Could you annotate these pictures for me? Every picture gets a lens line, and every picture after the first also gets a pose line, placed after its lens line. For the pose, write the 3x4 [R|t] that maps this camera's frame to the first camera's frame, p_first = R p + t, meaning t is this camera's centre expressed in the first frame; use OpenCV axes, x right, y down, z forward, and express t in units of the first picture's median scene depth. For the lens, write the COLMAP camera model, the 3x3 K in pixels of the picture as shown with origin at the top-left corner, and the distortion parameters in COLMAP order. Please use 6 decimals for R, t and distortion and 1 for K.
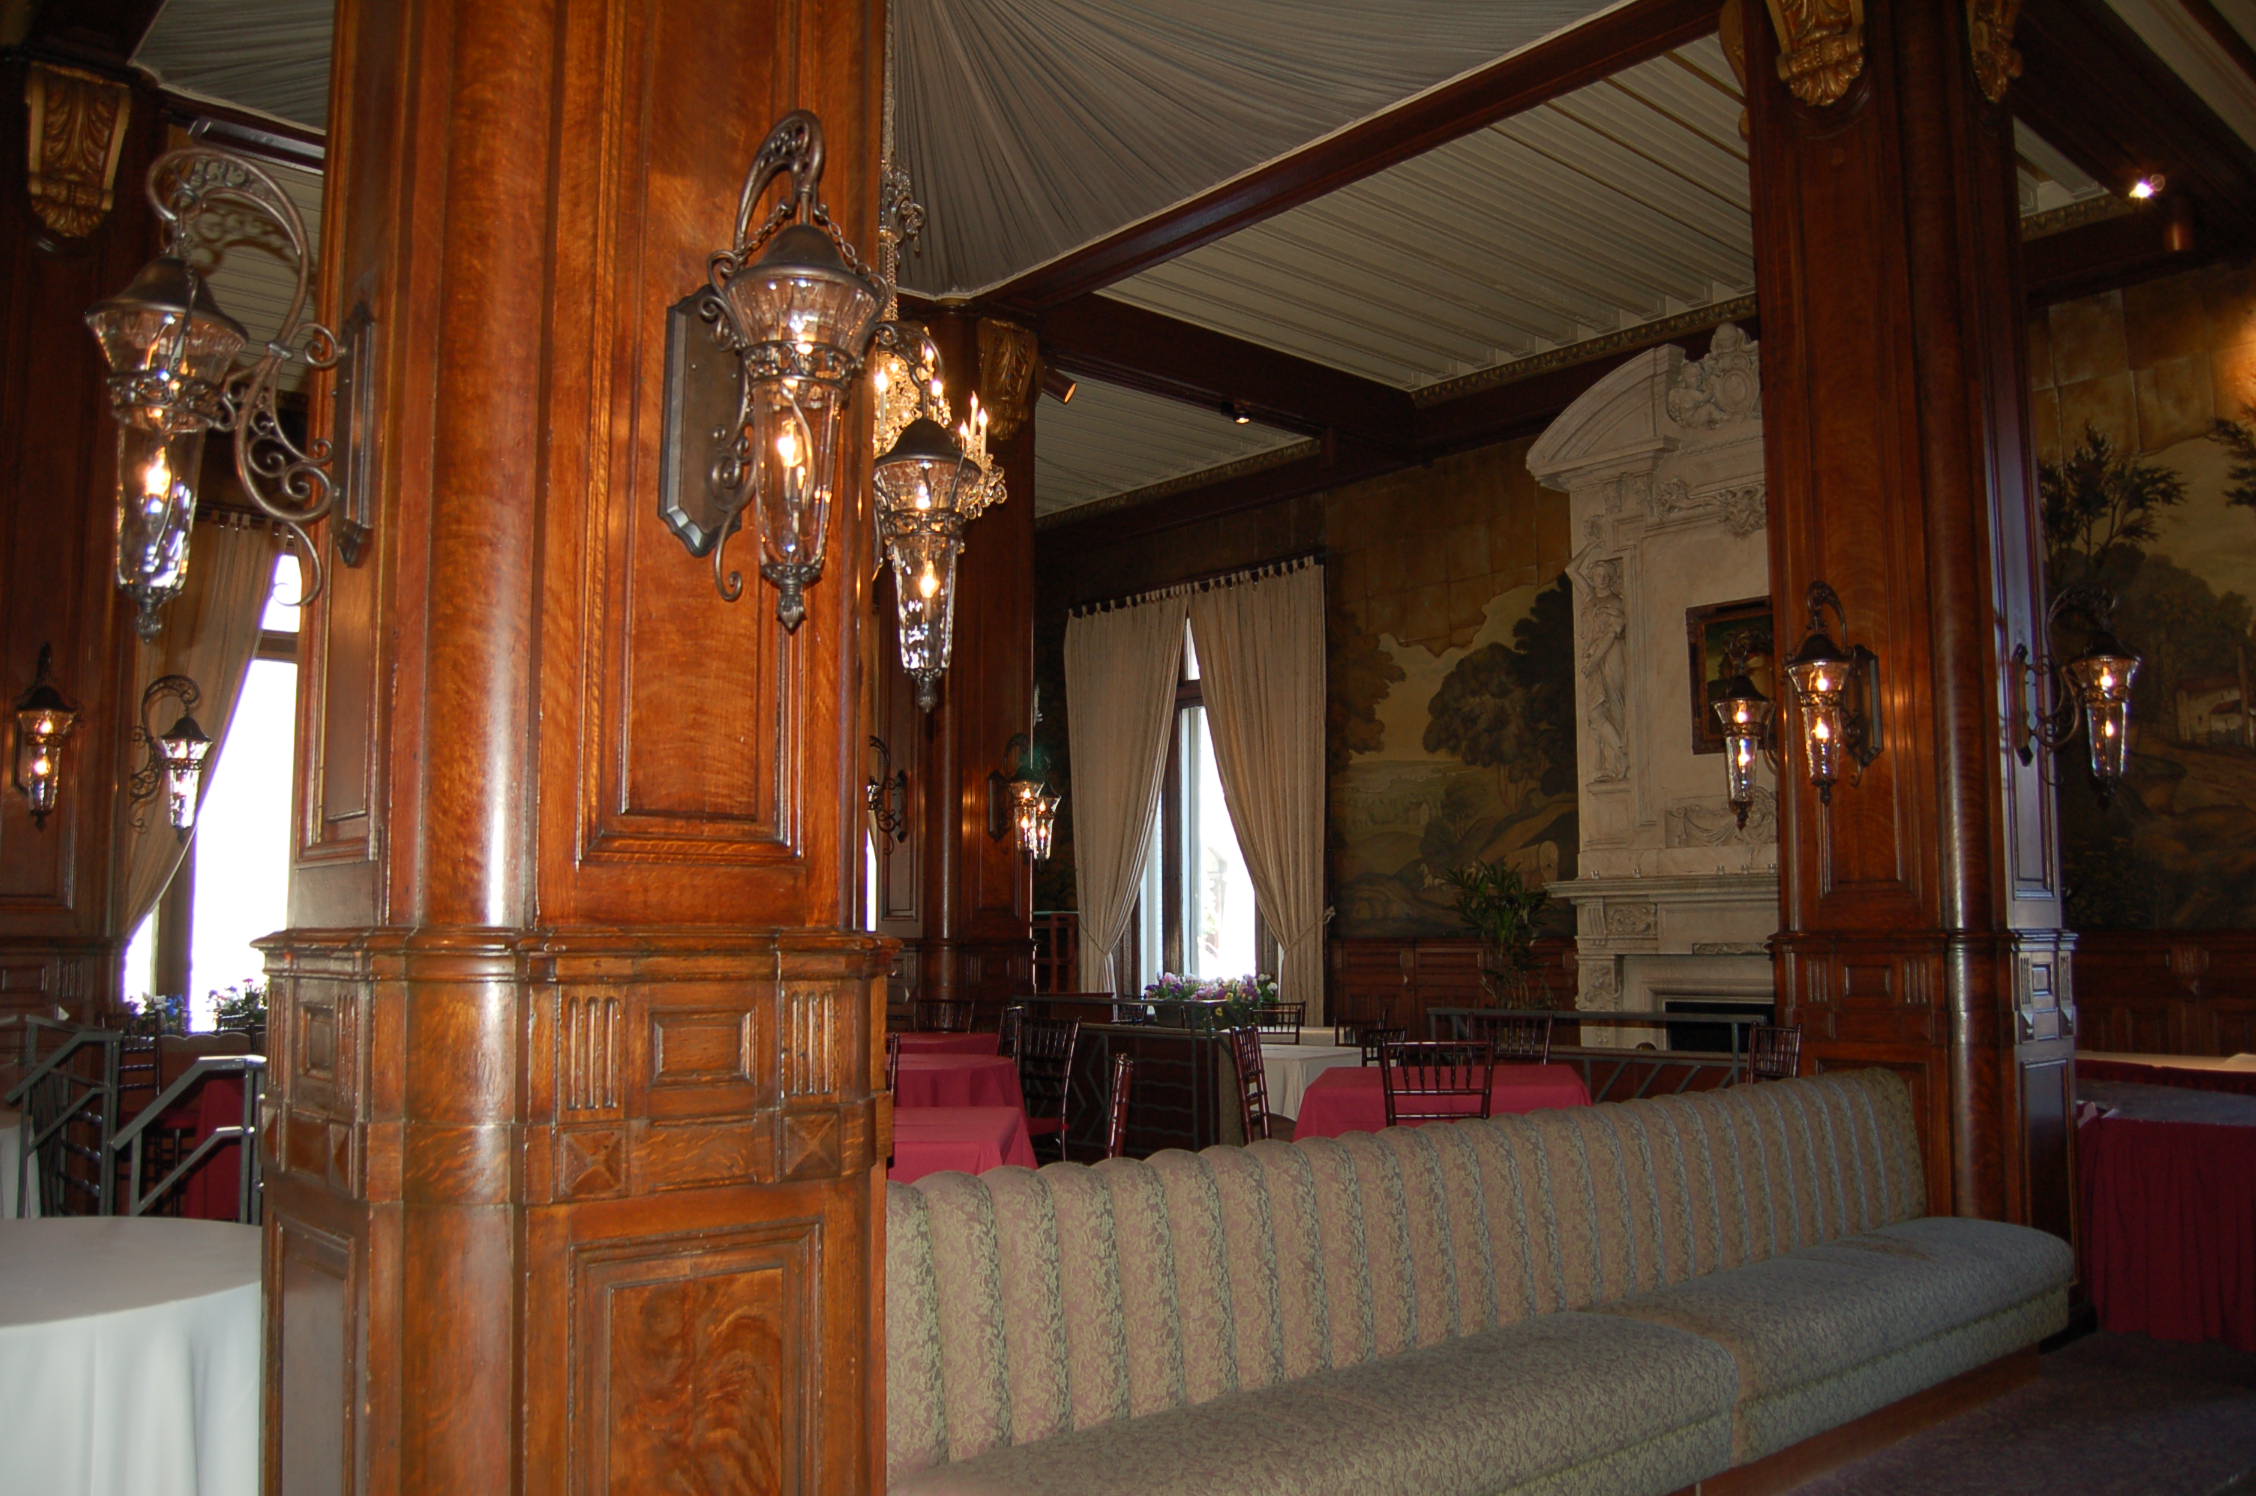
lens RADIAL K [[1756.4, 0, 1080.4], [0, 1756.4, 794.6], [0, 0, 1]] dist [-0.091738, 0.032247]
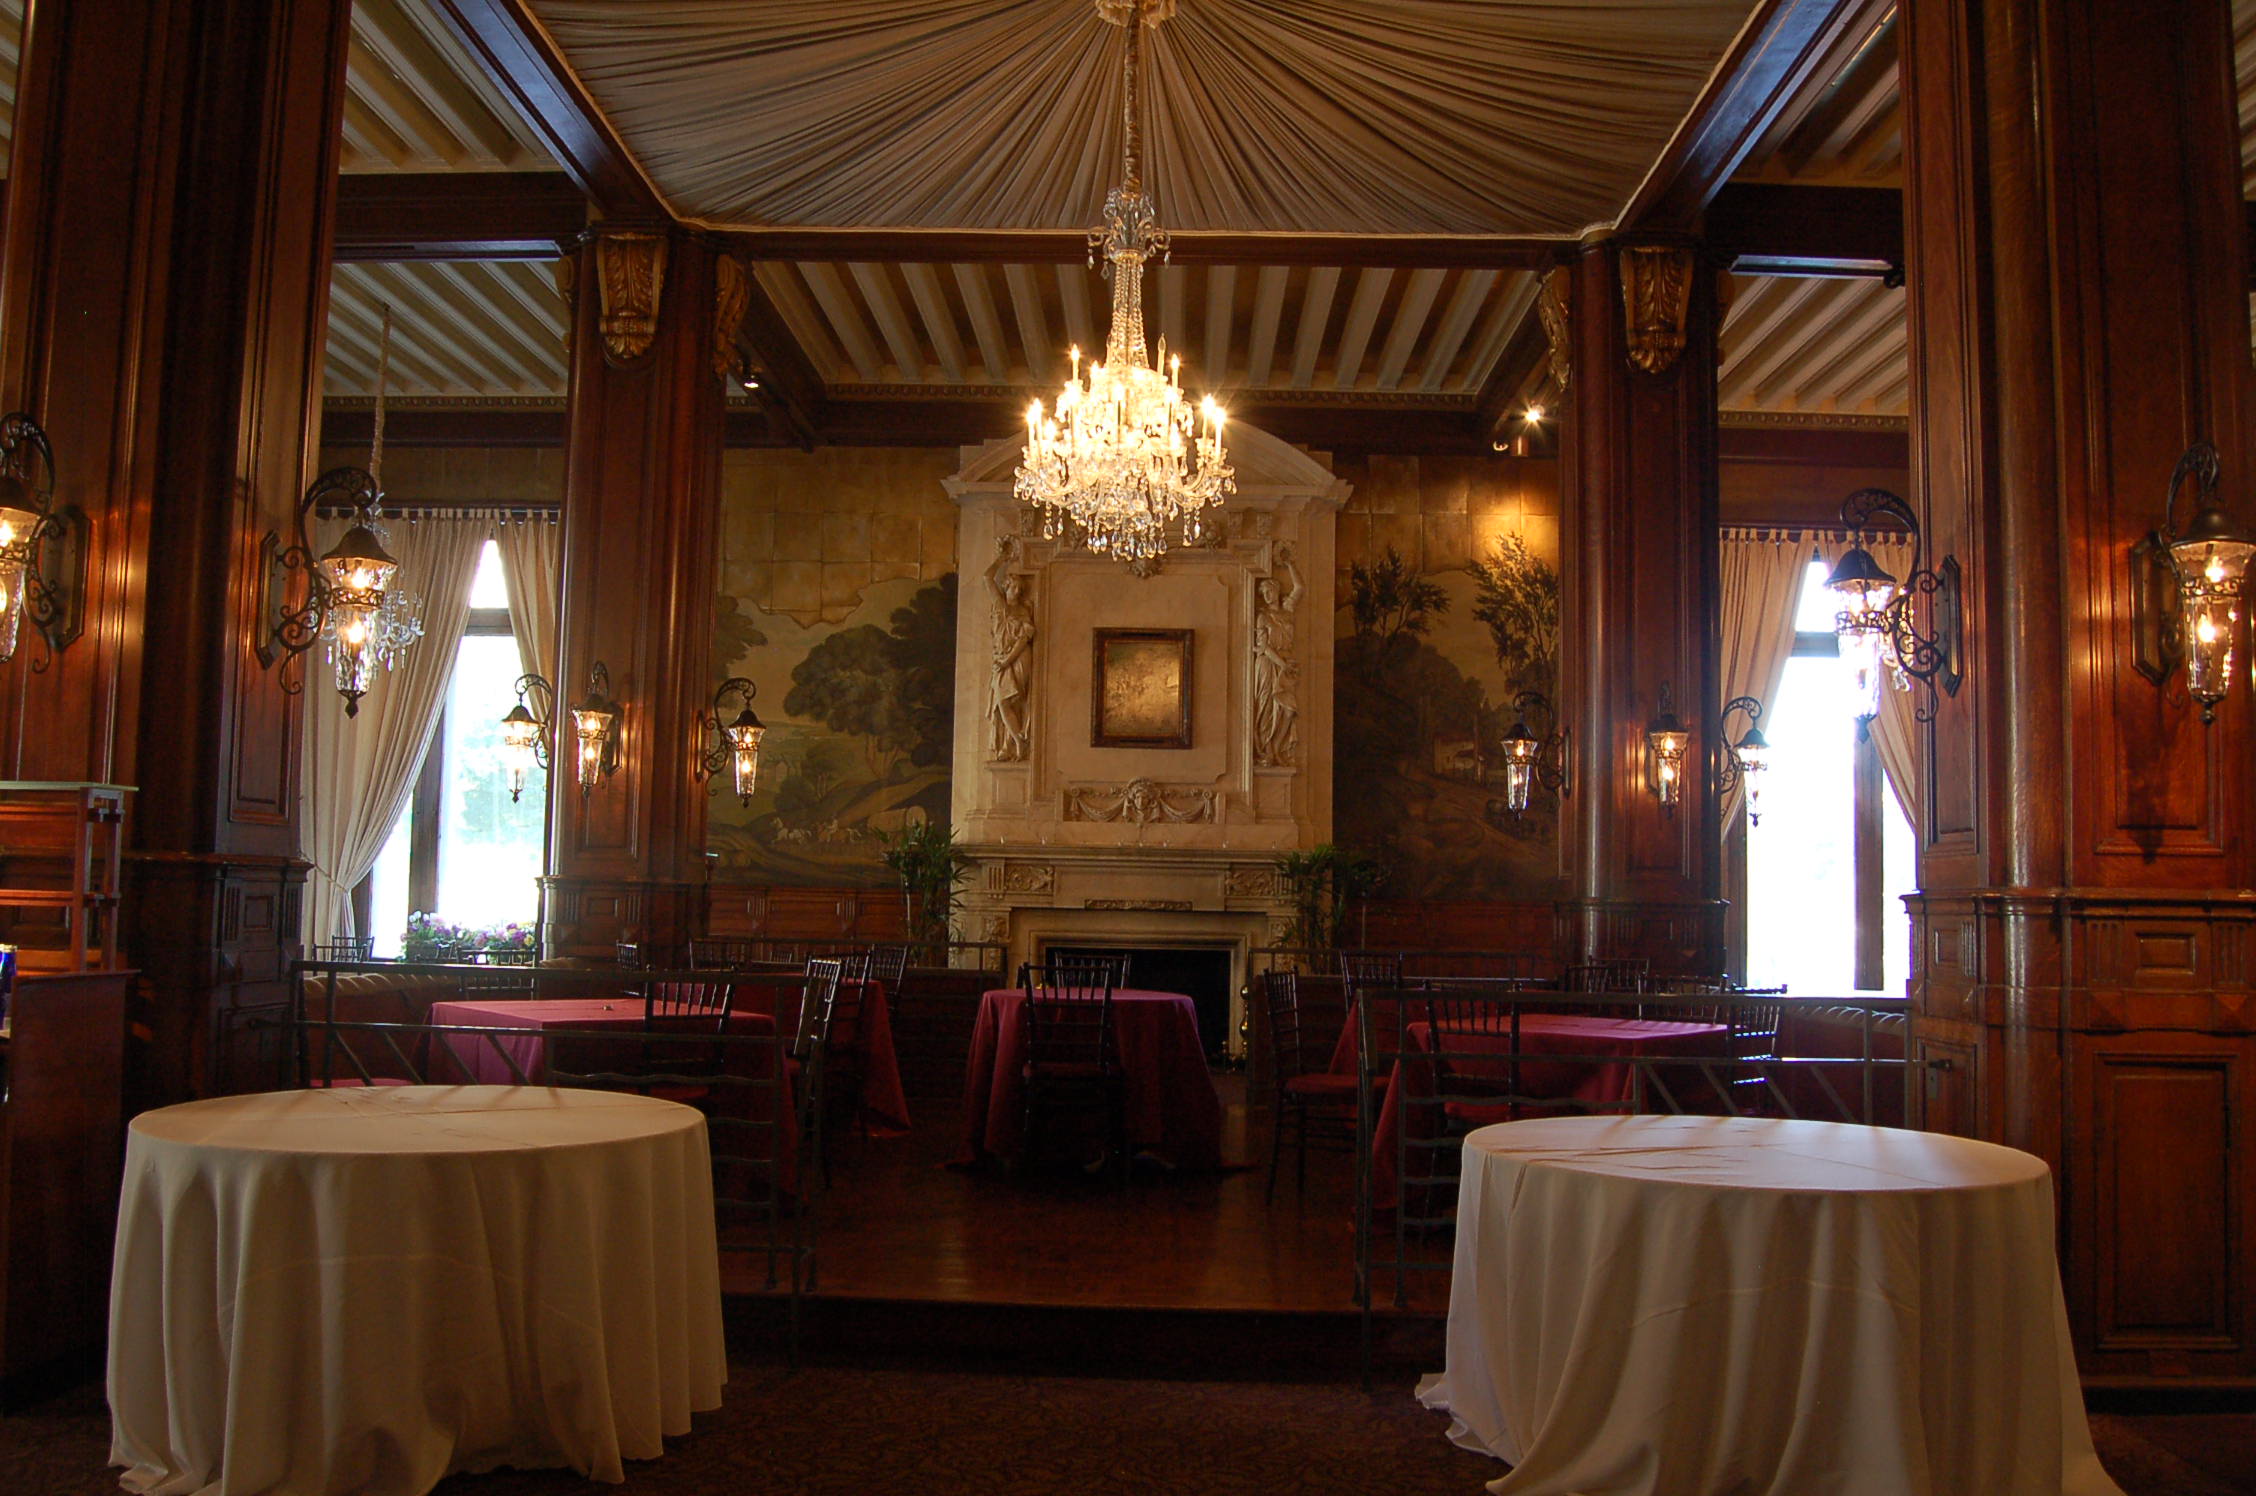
lens RADIAL K [[1756.4, 0, 1121.5], [0, 1756.4, 766.2], [0, 0, 1]] dist [-0.091738, 0.032247]
pose [[0.678782, 0.073826, 0.730620, -0.535130], [-0.085301, 0.996125, -0.021406, 0.015214], [-0.729369, -0.047793, 0.682449, 0.132757]]
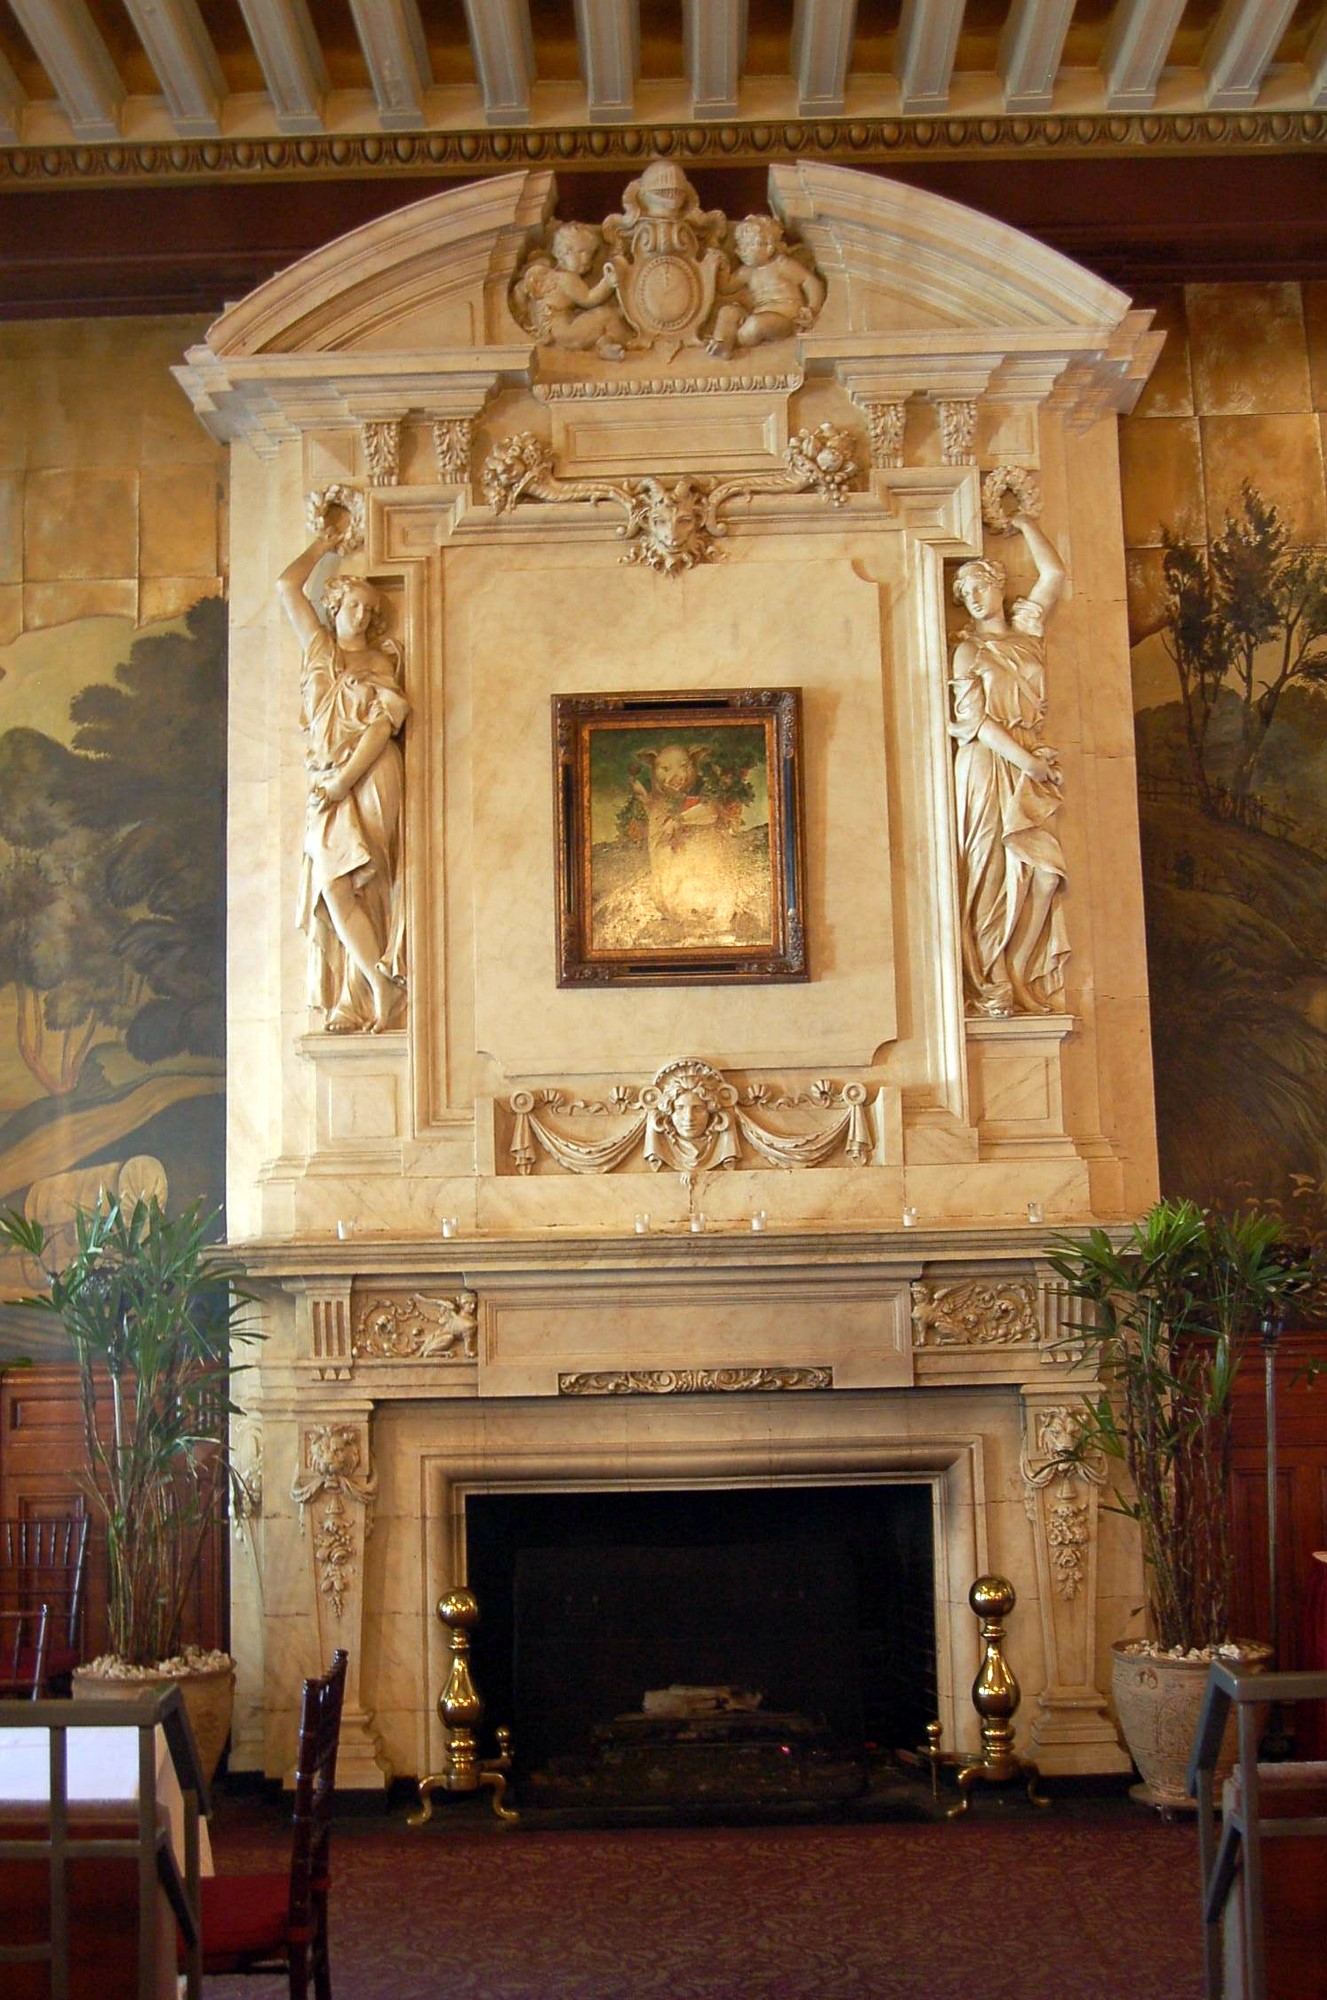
lens RADIAL K [[2273.2, 0, 672.3], [0, 2273.2, 995.3], [0, 0, 1]] dist [-0.073565, 0.000000]
pose [[0.666425, 0.084220, 0.740800, -0.103061], [-0.041374, 0.996246, -0.076040, 0.026653], [-0.744424, 0.020025, 0.667407, 0.538732]]
